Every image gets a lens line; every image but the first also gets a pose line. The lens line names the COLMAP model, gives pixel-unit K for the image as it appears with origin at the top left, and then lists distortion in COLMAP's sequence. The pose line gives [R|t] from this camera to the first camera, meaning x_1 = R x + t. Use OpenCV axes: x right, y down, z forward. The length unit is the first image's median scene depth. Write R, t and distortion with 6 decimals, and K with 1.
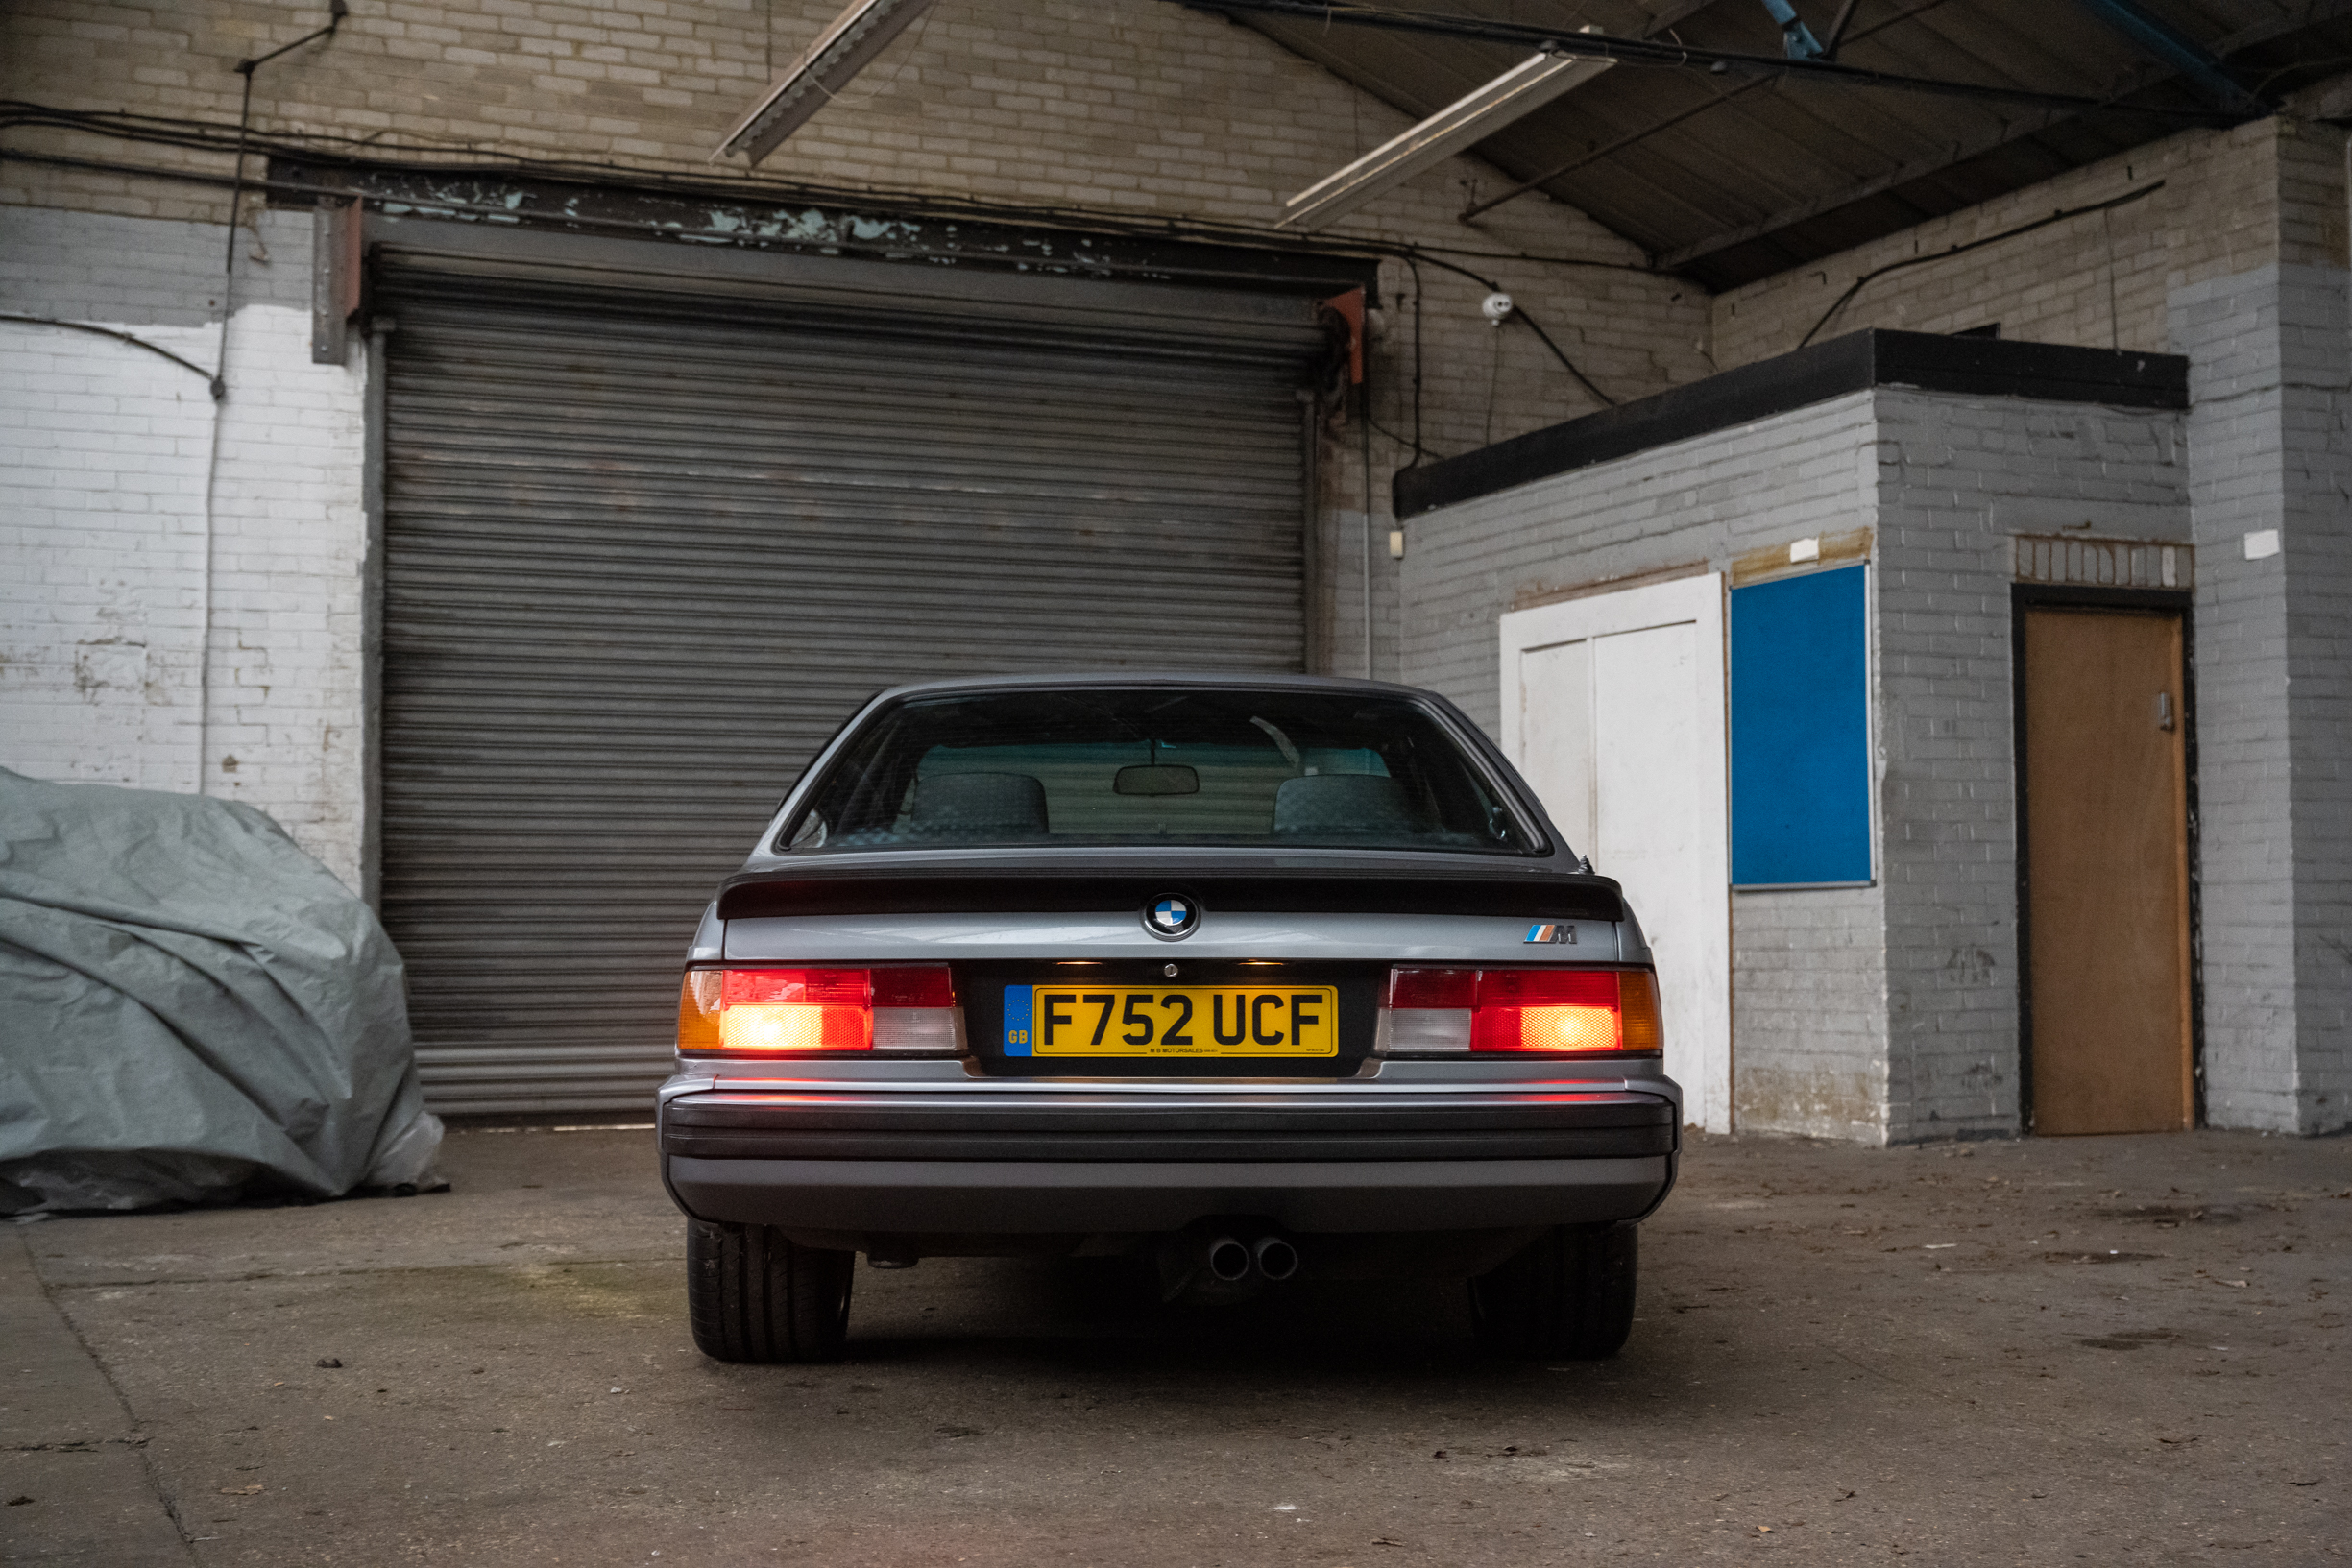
lens RADIAL K [[2987.8, 0, 1165.8], [0, 2987.8, 783.6], [0, 0, 1]] dist [0.005470, 0.010207]
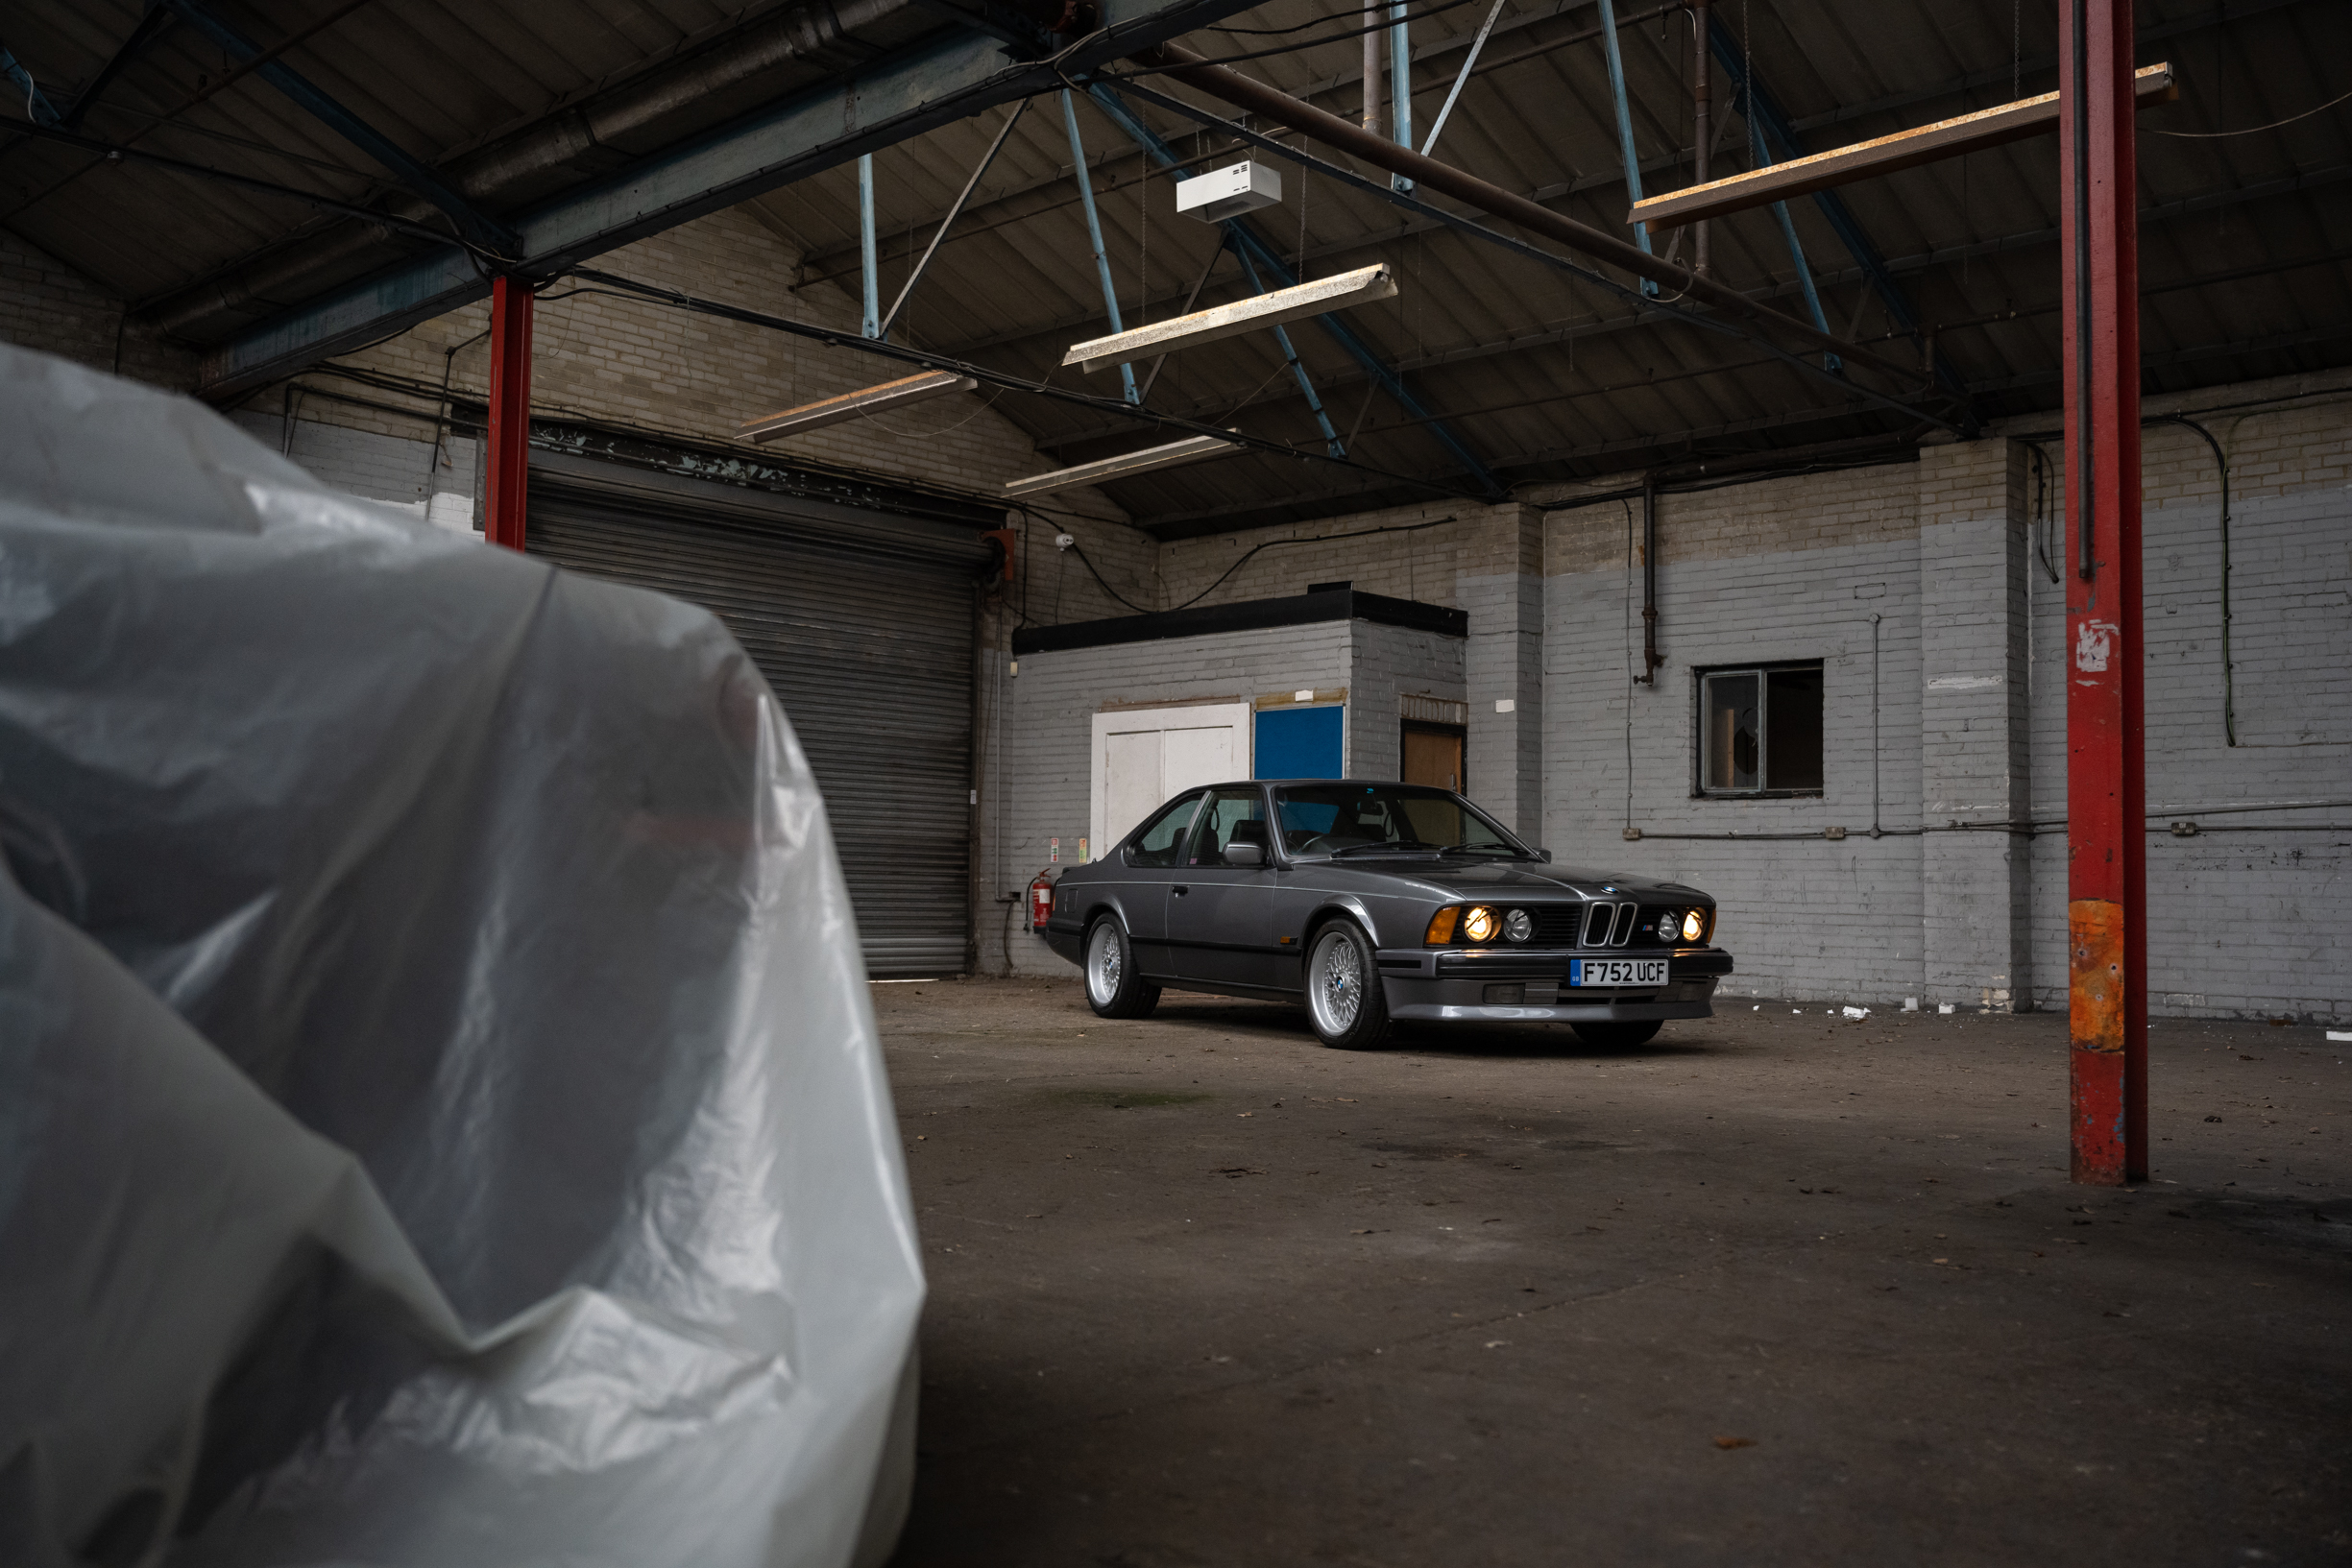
lens RADIAL K [[2074.3, 0, 1174.0], [0, 2074.3, 787.3], [0, 0, 1]] dist [-0.005303, 0.007150]
pose [[0.919292, 0.038815, 0.391658, -0.373900], [-0.037831, 0.999232, -0.010232, 0.000445], [-0.391754, -0.005410, 0.920054, -0.221521]]
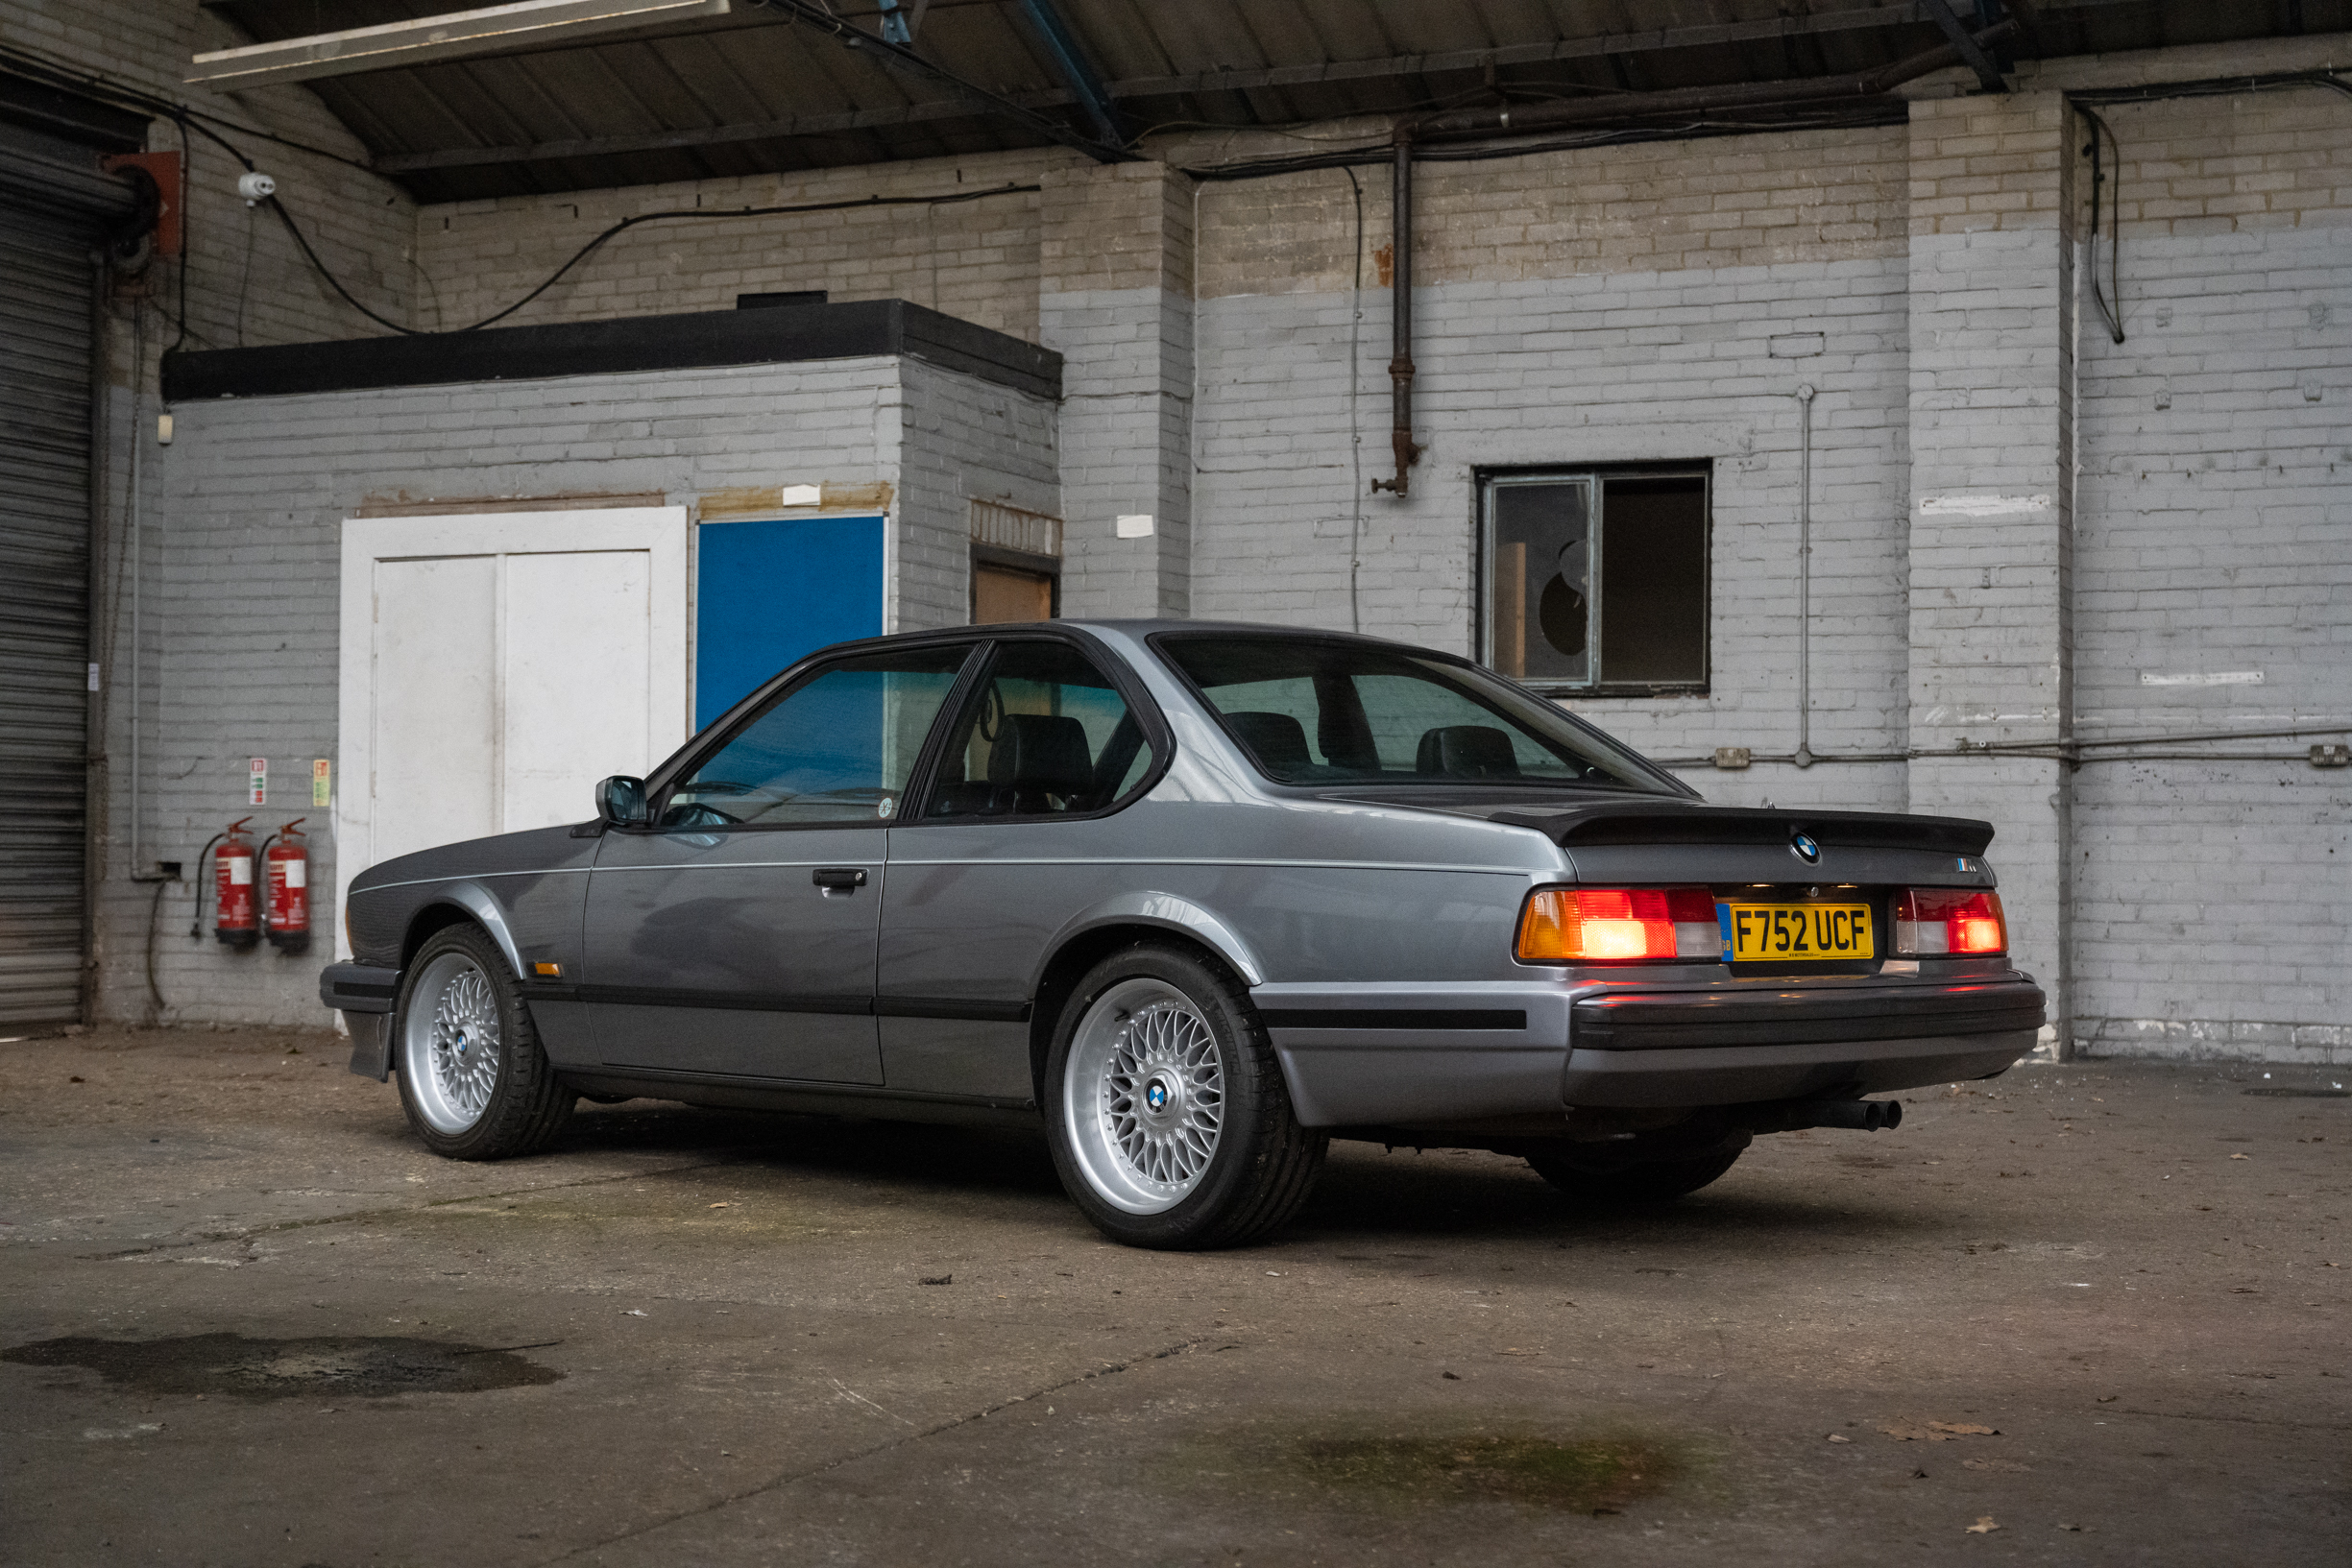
lens RADIAL K [[3144.5, 0, 1176.0], [0, 3144.5, 784.0], [0, 0, 1]] dist [0.002960, -0.010462]
pose [[0.731044, 0.025349, 0.681859, -0.414312], [-0.045421, 0.998901, 0.011563, 0.005124], [-0.680817, -0.039424, 0.731392, 0.078635]]
